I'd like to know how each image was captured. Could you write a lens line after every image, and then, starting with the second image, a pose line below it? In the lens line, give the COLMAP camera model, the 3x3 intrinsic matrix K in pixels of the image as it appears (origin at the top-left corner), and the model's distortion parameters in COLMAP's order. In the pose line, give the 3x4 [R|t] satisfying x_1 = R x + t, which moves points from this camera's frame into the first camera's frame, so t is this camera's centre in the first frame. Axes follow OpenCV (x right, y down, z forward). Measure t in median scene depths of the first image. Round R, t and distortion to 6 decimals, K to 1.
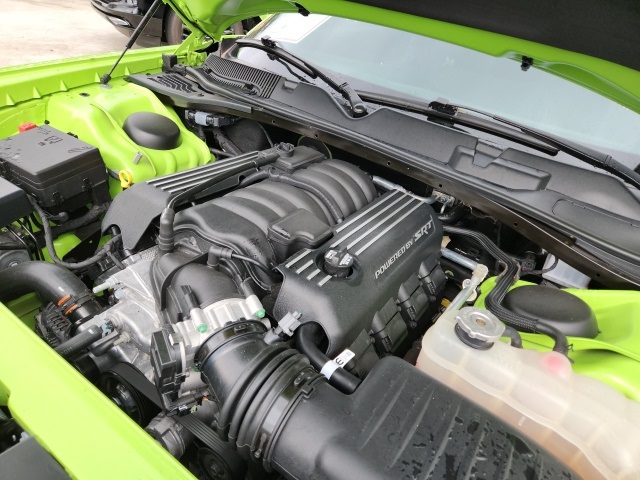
lens RADIAL K [[427.8, 0, 323.3], [0, 427.8, 239.9], [0, 0, 1]] dist [0.066280, -0.055143]
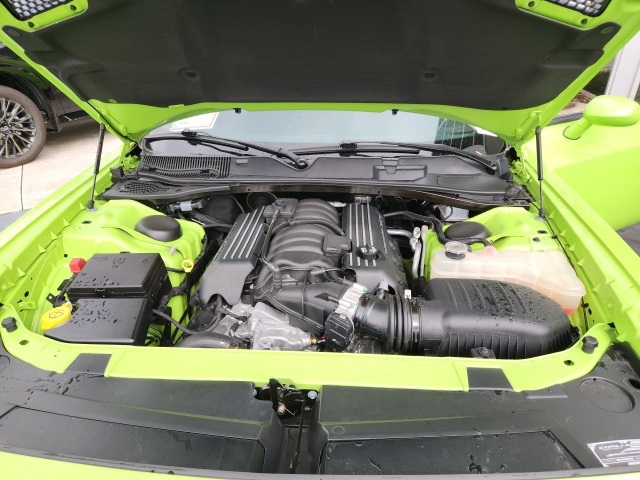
lens RADIAL K [[427.8, 0, 323.3], [0, 427.8, 239.9], [0, 0, 1]] dist [0.066280, -0.055143]
pose [[0.842179, -0.377398, 0.385104, -0.561128], [0.391016, 0.919247, 0.045745, -0.107038], [-0.371269, 0.112056, 0.921739, -0.380088]]
